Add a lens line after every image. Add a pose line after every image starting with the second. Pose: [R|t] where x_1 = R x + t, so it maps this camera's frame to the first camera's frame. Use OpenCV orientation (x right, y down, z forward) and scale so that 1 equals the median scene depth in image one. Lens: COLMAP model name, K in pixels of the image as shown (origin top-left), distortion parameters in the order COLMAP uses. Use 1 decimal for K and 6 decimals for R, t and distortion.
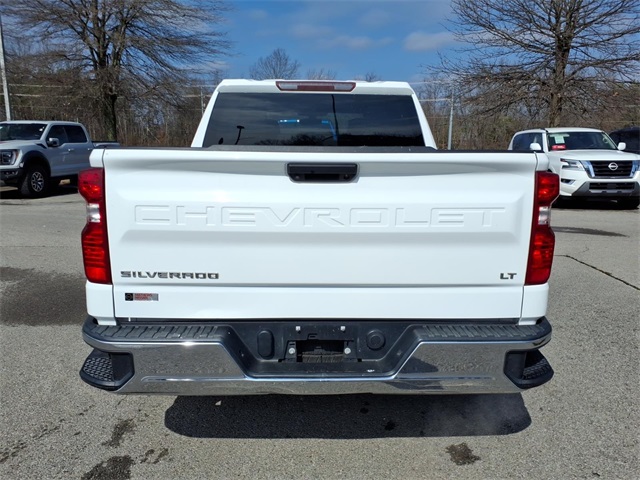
lens RADIAL K [[487.1, 0, 320.0], [0, 487.1, 240.0], [0, 0, 1]] dist [0.039876, 0.000876]
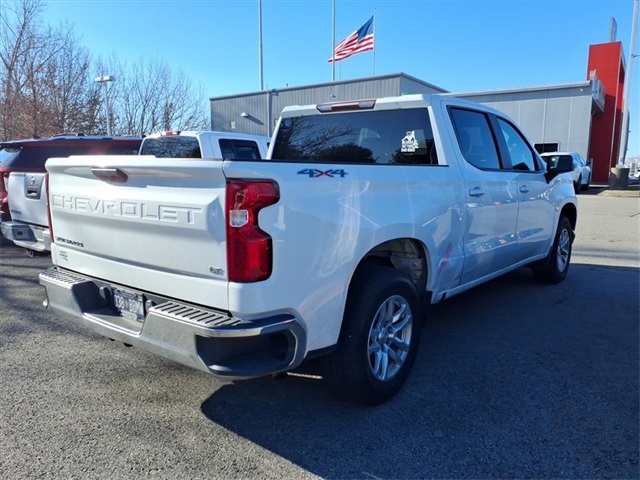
lens RADIAL K [[504.9, 0, 320.0], [0, 504.9, 240.0], [0, 0, 1]] dist [-0.001864, -0.001555]
pose [[0.761925, 0.086578, -0.641852, 1.320493], [-0.118552, 0.992925, -0.006796, -0.016496], [0.636723, 0.081271, 0.766798, 0.264384]]
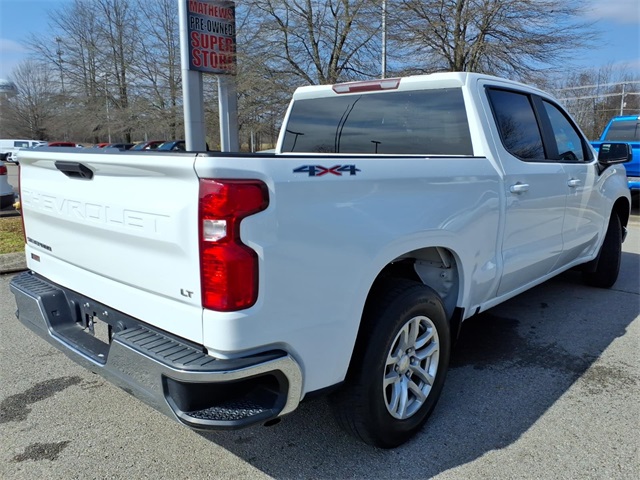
lens RADIAL K [[511.7, 0, 320.0], [0, 511.7, 240.0], [0, 0, 1]] dist [-0.009892, -0.003805]
pose [[0.722580, 0.117216, -0.681277, 1.197299], [-0.131498, 0.990831, 0.031006, -0.085058], [0.678665, 0.067182, 0.731369, 0.482006]]
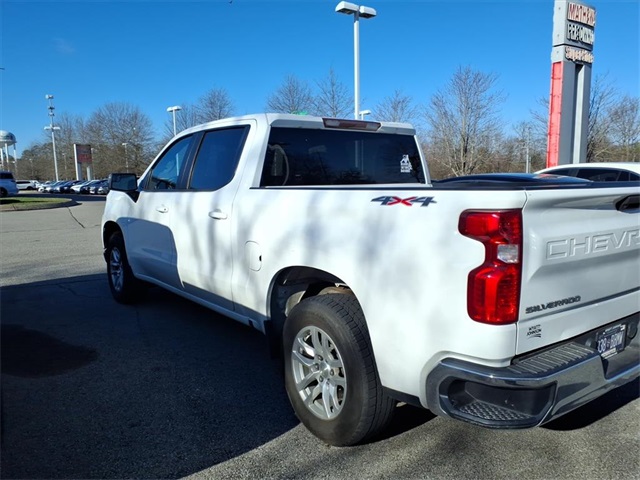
lens RADIAL K [[504.9, 0, 320.0], [0, 504.9, 240.0], [0, 0, 1]] dist [-0.001864, -0.001555]
pose [[0.816450, -0.083929, 0.571283, -1.328564], [0.121983, 0.992121, -0.028576, -0.097721], [-0.564384, 0.093018, 0.820255, 0.359704]]
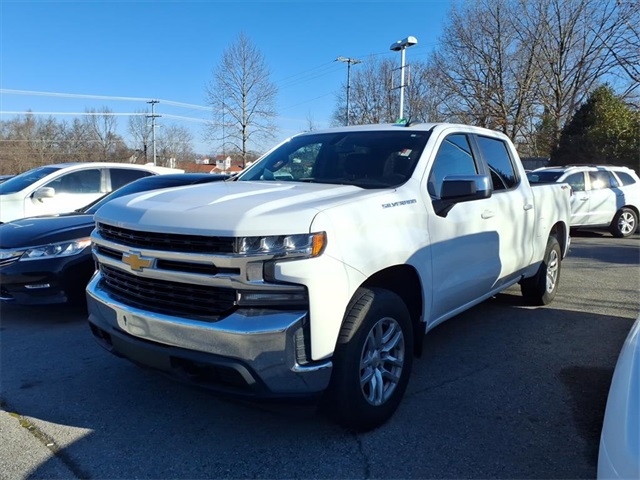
lens RADIAL K [[504.9, 0, 320.0], [0, 504.9, 240.0], [0, 0, 1]] dist [-0.001864, -0.001555]
pose [[-0.732101, -0.109387, 0.672356, -1.561560], [0.109405, 0.955328, 0.274551, -0.987161], [-0.672353, 0.274558, -0.687430, 4.781526]]
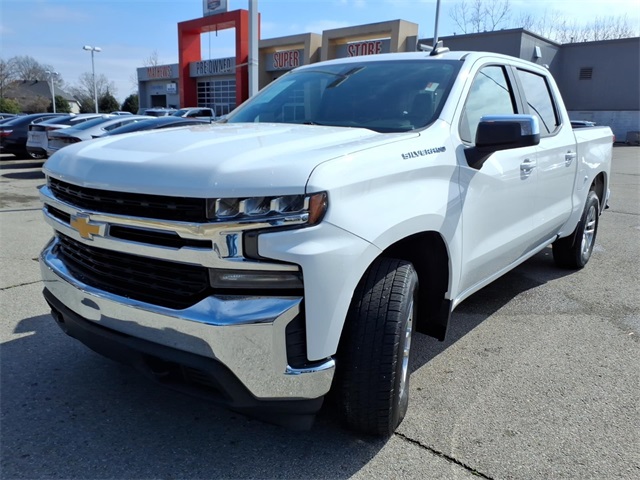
lens RADIAL K [[504.9, 0, 320.0], [0, 504.9, 240.0], [0, 0, 1]] dist [-0.001864, -0.001555]
pose [[-0.718757, -0.185160, 0.670153, -1.324390], [0.110894, 0.921015, 0.373408, -0.918287], [-0.686361, 0.342705, -0.641453, 4.502930]]
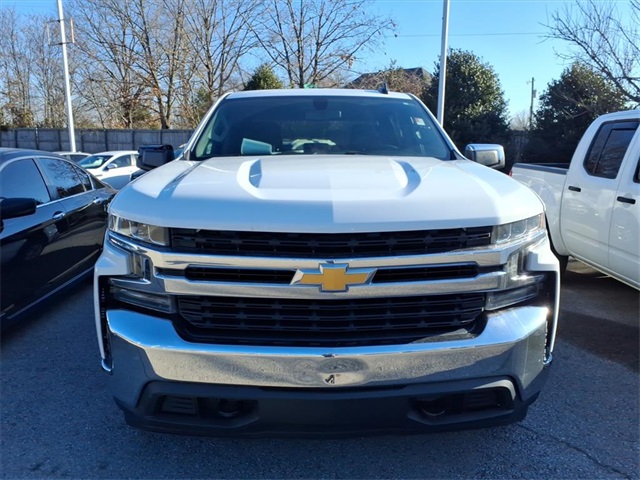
lens RADIAL K [[487.1, 0, 320.0], [0, 487.1, 240.0], [0, 0, 1]] dist [0.039876, 0.000876]
pose [[-0.994477, -0.036050, 0.098567, -0.140015], [0.003355, 0.927755, 0.373174, -1.013147], [-0.104899, 0.371444, -0.922510, 5.029465]]
